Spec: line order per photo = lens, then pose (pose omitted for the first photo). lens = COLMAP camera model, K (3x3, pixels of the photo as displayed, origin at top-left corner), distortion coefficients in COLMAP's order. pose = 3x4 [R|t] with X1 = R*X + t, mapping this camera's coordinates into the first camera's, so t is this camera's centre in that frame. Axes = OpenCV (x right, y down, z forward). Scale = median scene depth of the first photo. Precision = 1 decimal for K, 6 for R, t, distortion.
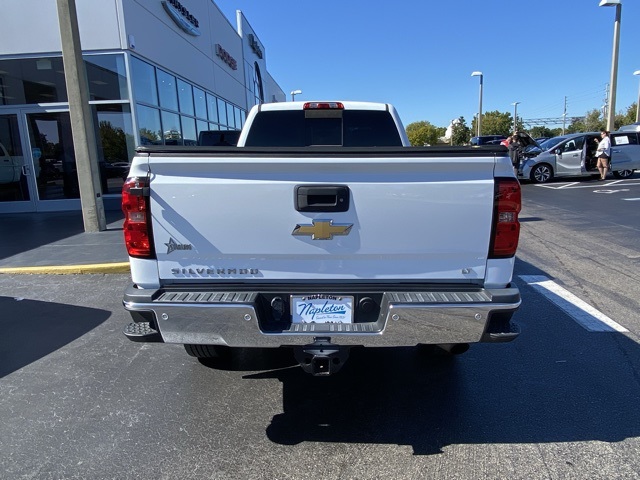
lens RADIAL K [[468.2, 0, 320.0], [0, 468.2, 240.0], [0, 0, 1]] dist [0.082698, -0.110255]
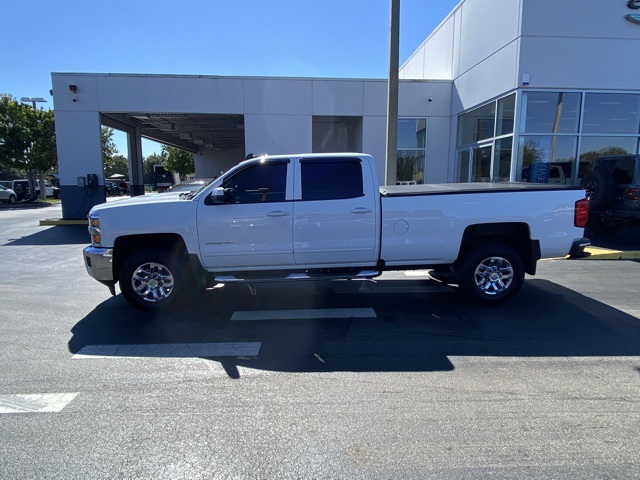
lens RADIAL K [[412.3, 0, 323.0], [0, 412.3, 242.9], [0, 0, 1]] dist [0.061411, -0.068436]
pose [[0.090860, 0.179857, -0.979488, 0.562470], [-0.184678, 0.969539, 0.160899, -0.121356], [0.978590, 0.166270, 0.121308, 0.489219]]
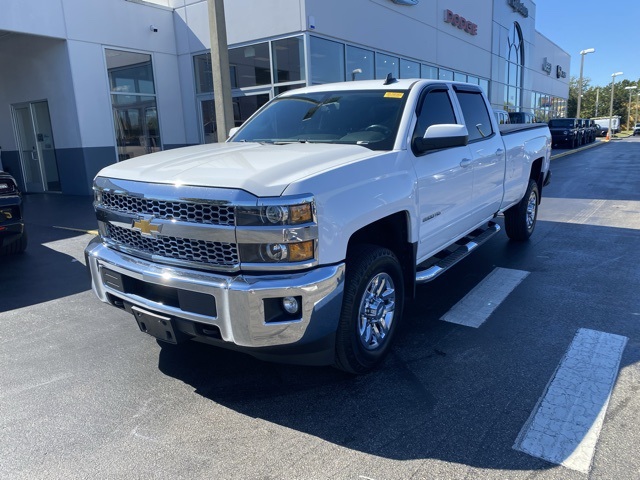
lens RADIAL K [[489.2, 0, 322.1], [0, 489.2, 231.4], [0, 0, 1]] dist [0.010302, 0.005542]
pose [[0.840173, 0.104681, -0.532120, 0.228613], [-0.088876, 0.994506, 0.055315, -0.030625], [0.534987, 0.000819, 0.844860, 0.122106]]
